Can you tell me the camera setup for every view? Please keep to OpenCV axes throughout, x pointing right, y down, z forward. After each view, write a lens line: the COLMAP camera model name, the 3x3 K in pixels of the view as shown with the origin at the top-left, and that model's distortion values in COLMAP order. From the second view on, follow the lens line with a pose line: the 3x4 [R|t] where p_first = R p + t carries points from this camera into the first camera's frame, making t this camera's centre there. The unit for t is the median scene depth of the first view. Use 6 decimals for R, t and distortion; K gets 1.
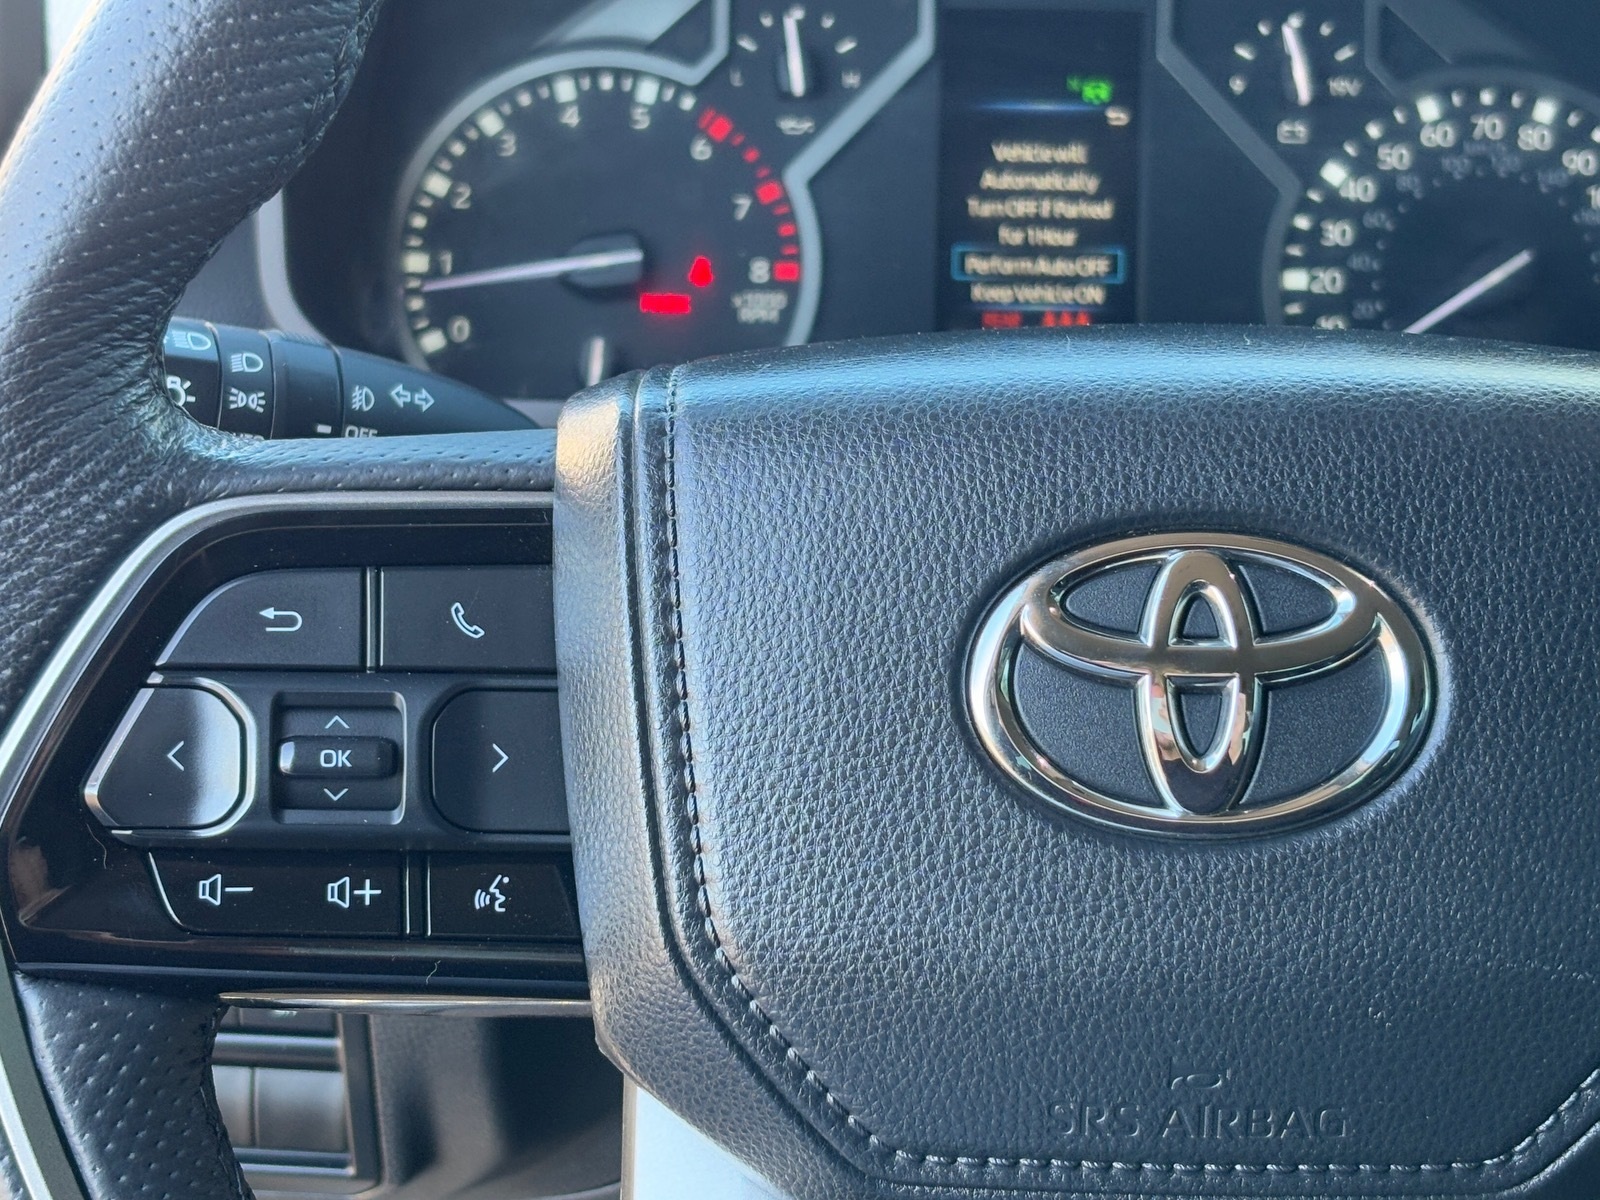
lens RADIAL K [[2987.7, 0, 769.8], [0, 2987.7, 612.2], [0, 0, 1]] dist [0.102426, 0.000000]
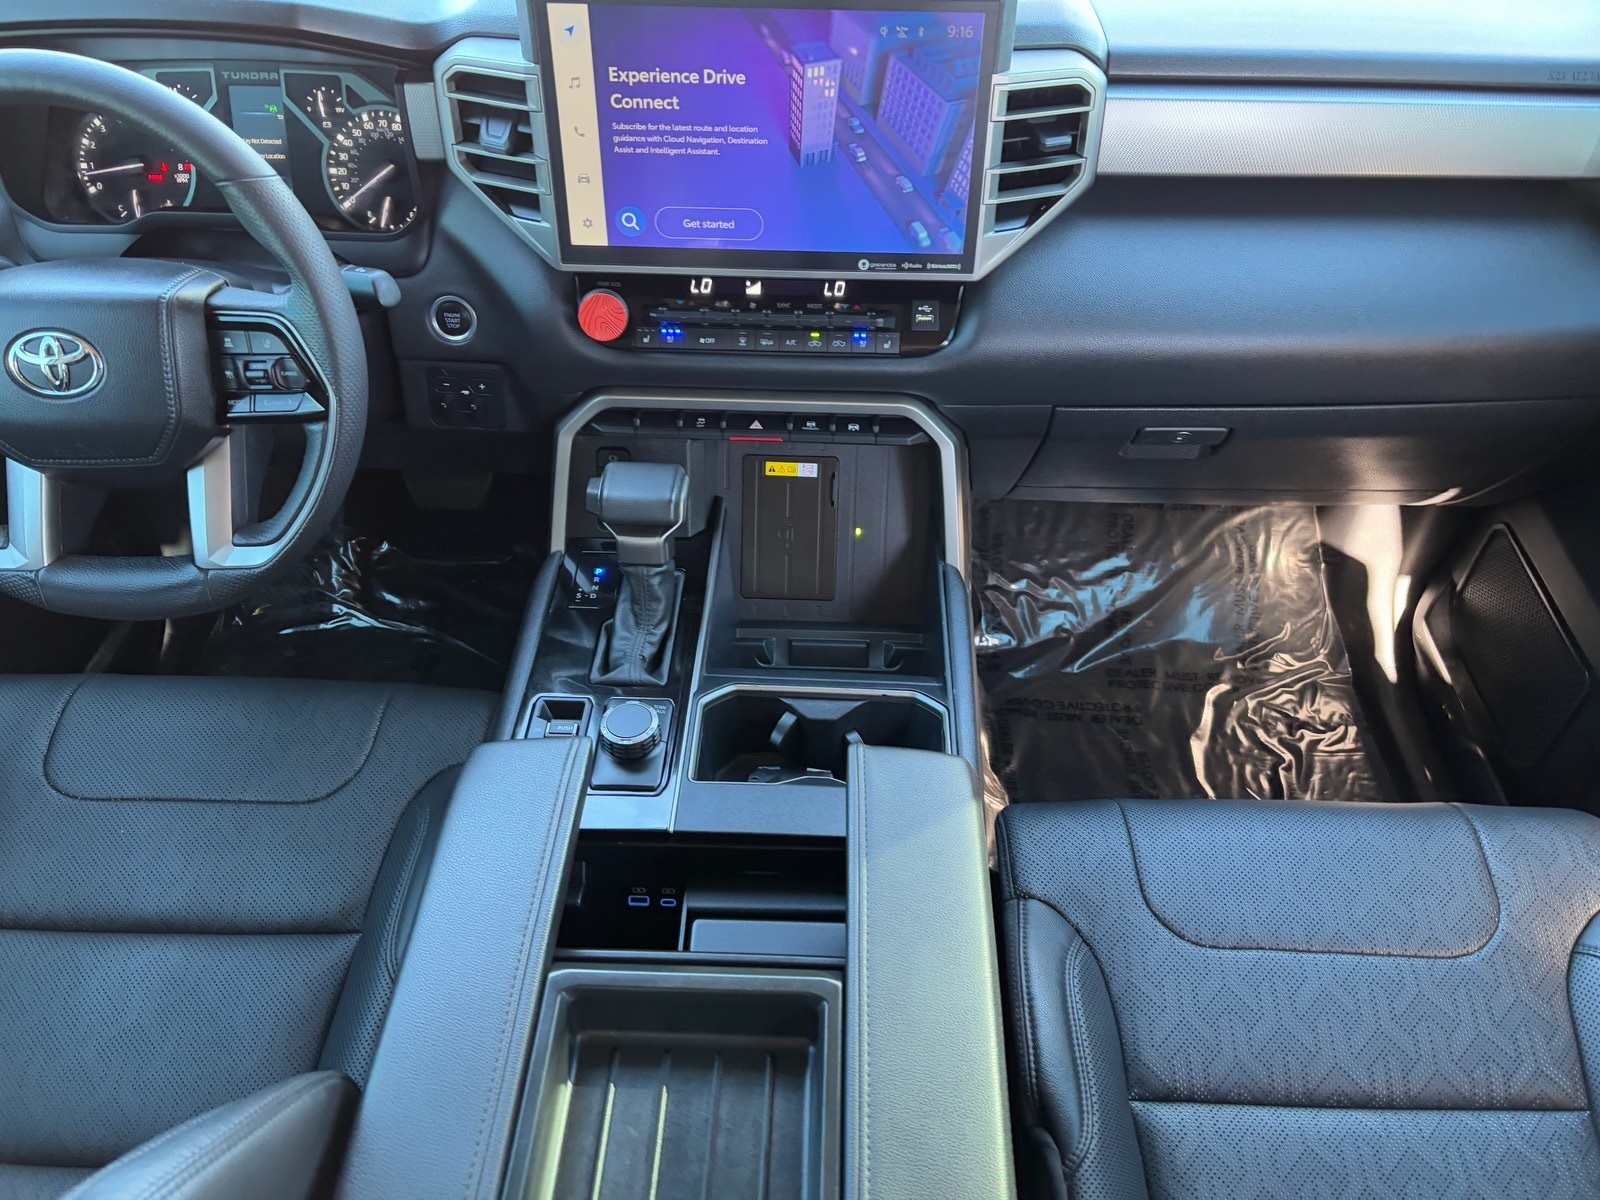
lens RADIAL K [[1218.1, 0, 809.3], [0, 1218.1, 600.0], [0, 0, 1]] dist [0.038874, -0.049725]
pose [[0.999957, -0.002111, -0.009022, 0.740695], [0.005570, 0.915051, 0.403301, -0.225887], [0.007404, -0.403333, 0.915023, -0.505017]]
